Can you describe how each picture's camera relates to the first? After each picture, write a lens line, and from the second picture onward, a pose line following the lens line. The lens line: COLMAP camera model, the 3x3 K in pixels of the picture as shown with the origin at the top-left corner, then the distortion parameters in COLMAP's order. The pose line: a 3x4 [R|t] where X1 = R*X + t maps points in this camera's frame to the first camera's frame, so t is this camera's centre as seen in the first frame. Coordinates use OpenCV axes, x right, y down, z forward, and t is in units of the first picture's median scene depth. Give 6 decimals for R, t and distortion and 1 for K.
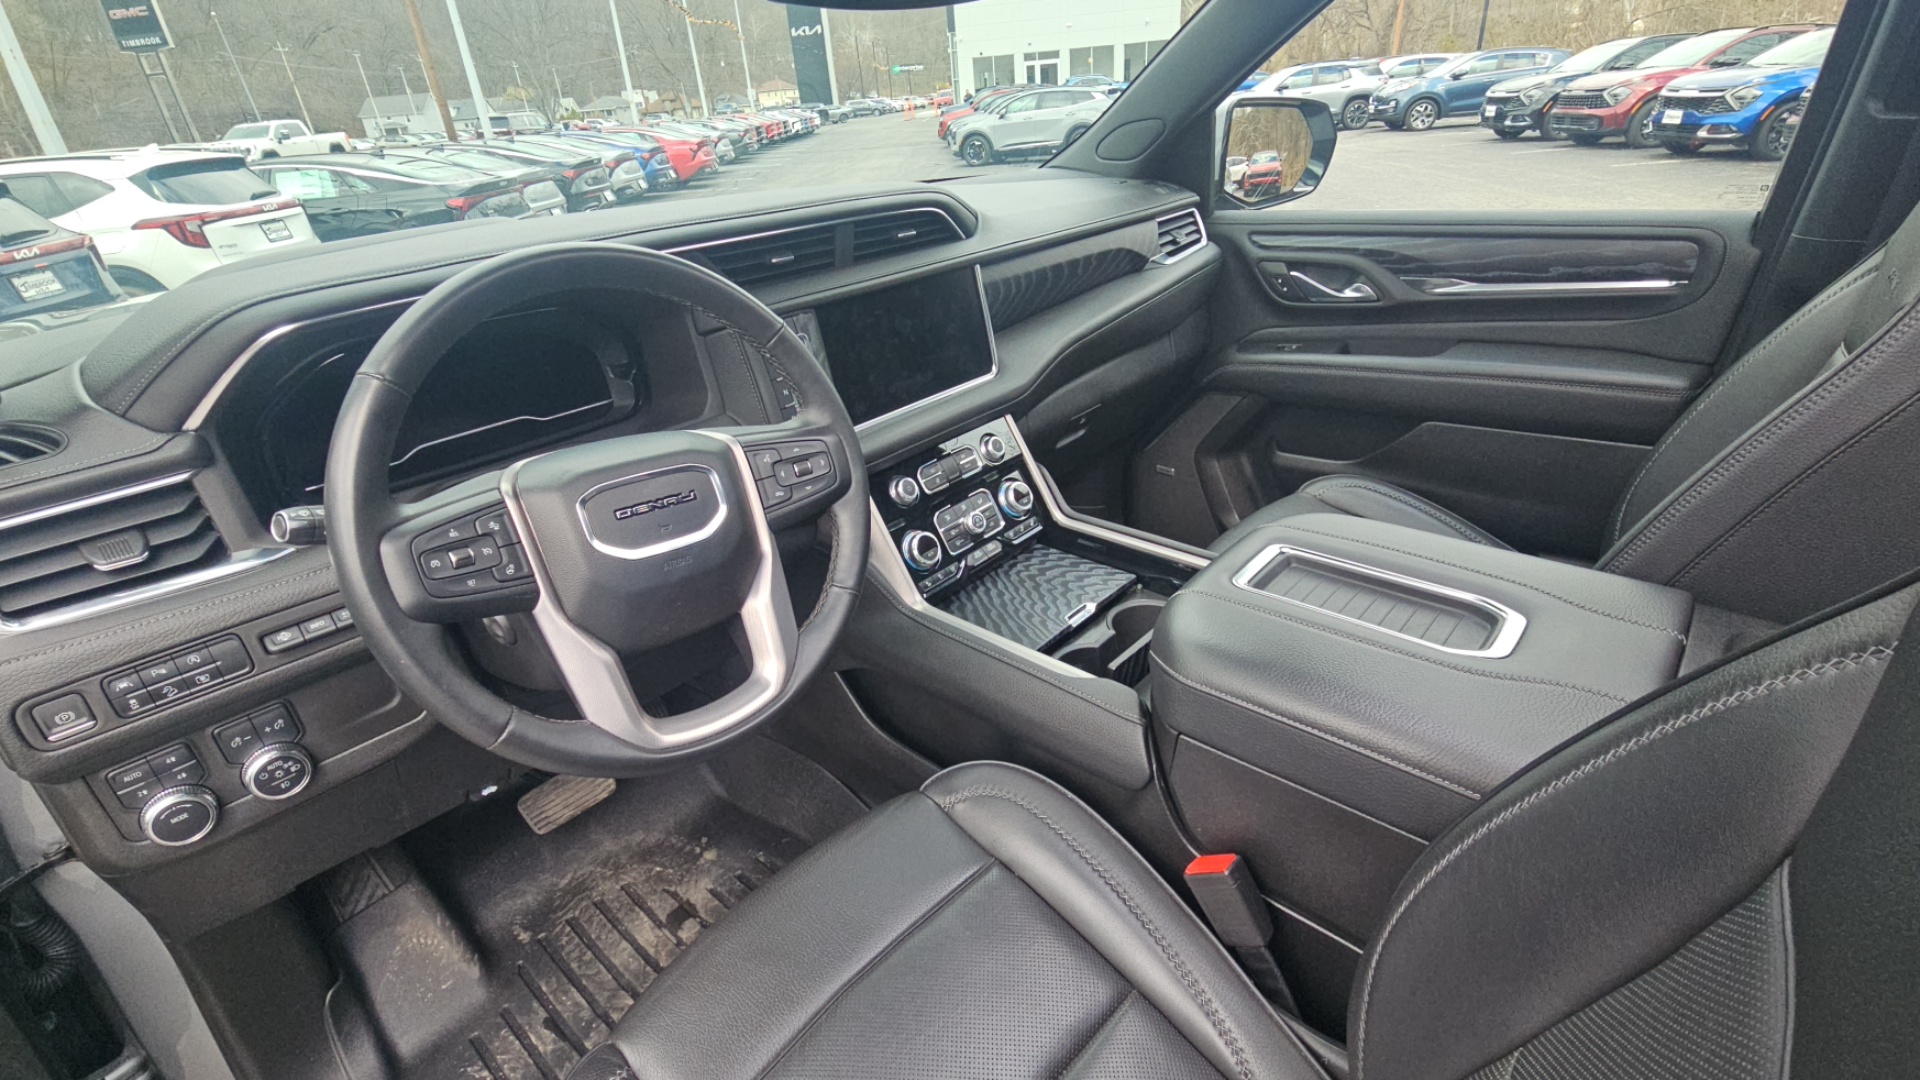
lens RADIAL K [[859.2, 0, 957.7], [0, 859.2, 532.2], [0, 0, 1]] dist [0.013700, -0.007963]
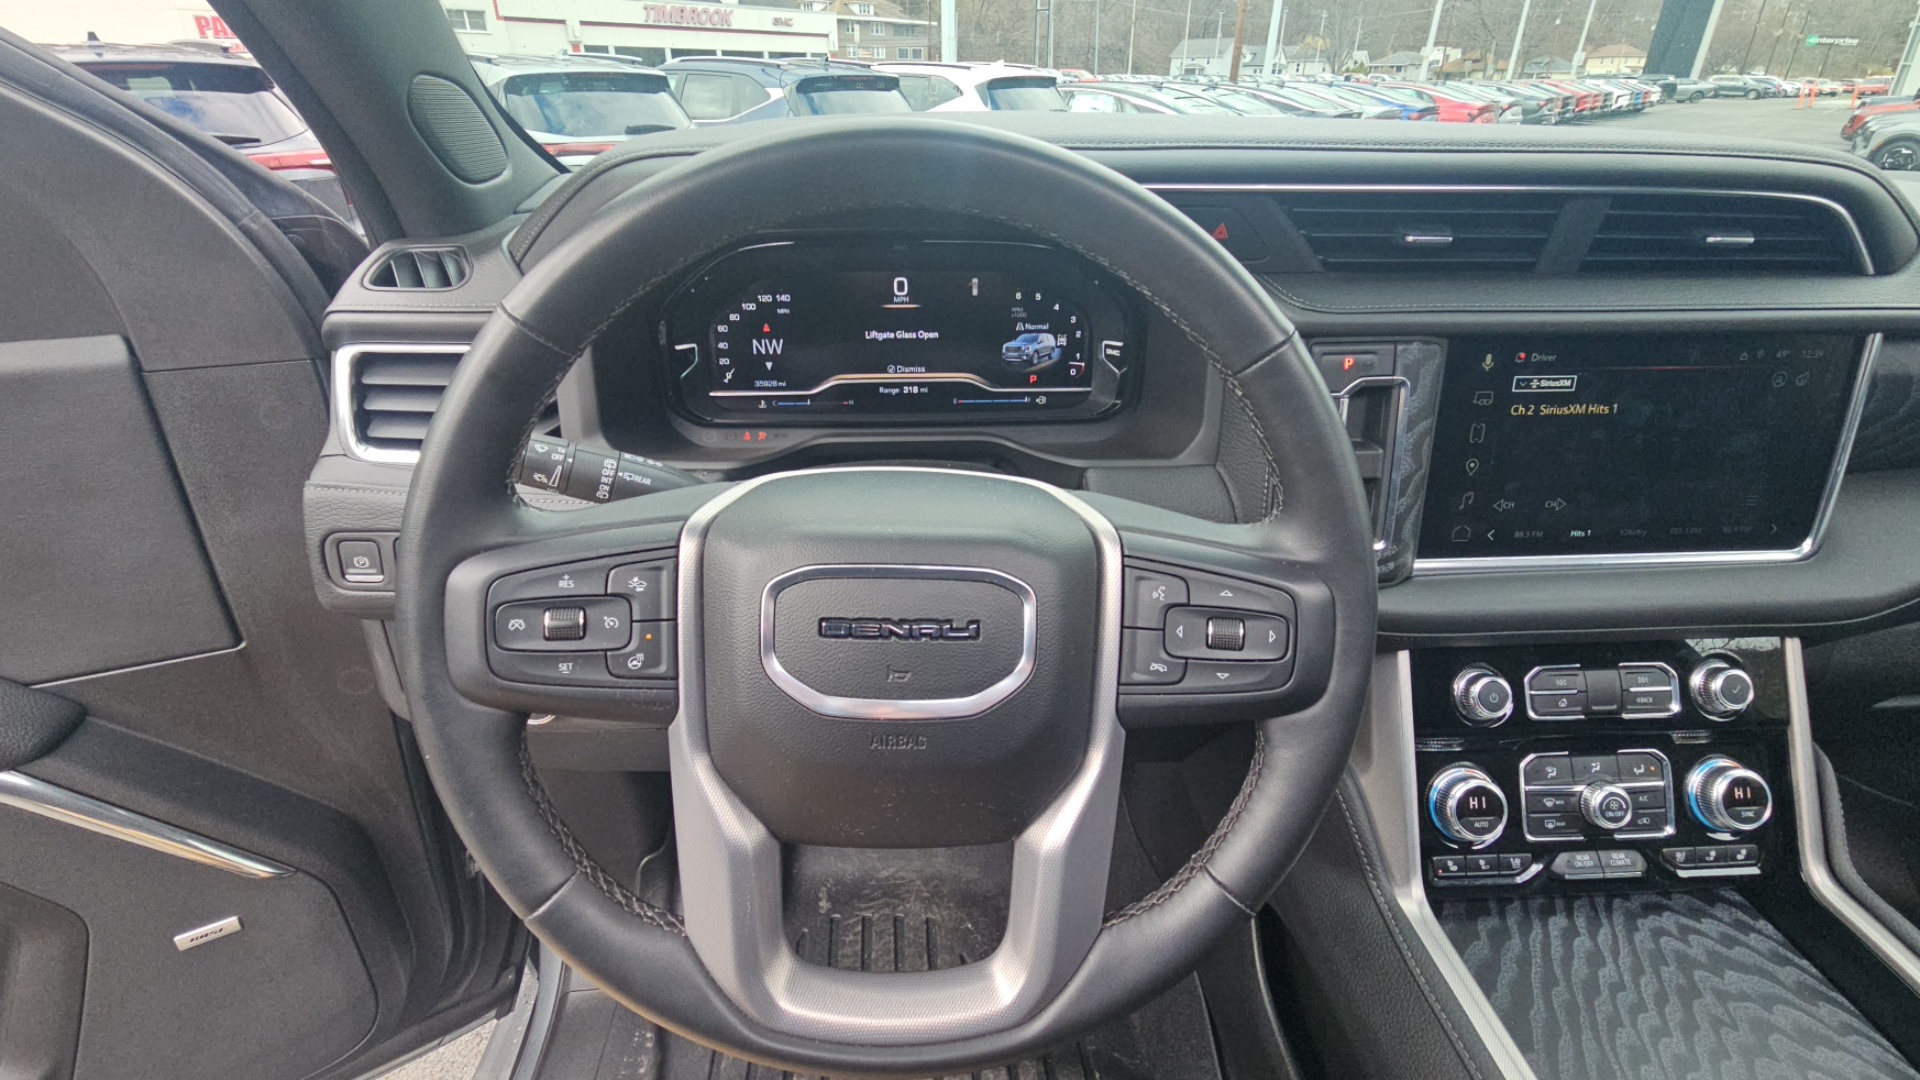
lens RADIAL K [[859.2, 0, 957.7], [0, 859.2, 532.2], [0, 0, 1]] dist [0.013700, -0.007963]
pose [[0.714240, 0.388337, -0.582285, -0.019114], [-0.363363, 0.916791, 0.165718, -0.100982], [0.598188, 0.093218, 0.795916, 0.316048]]
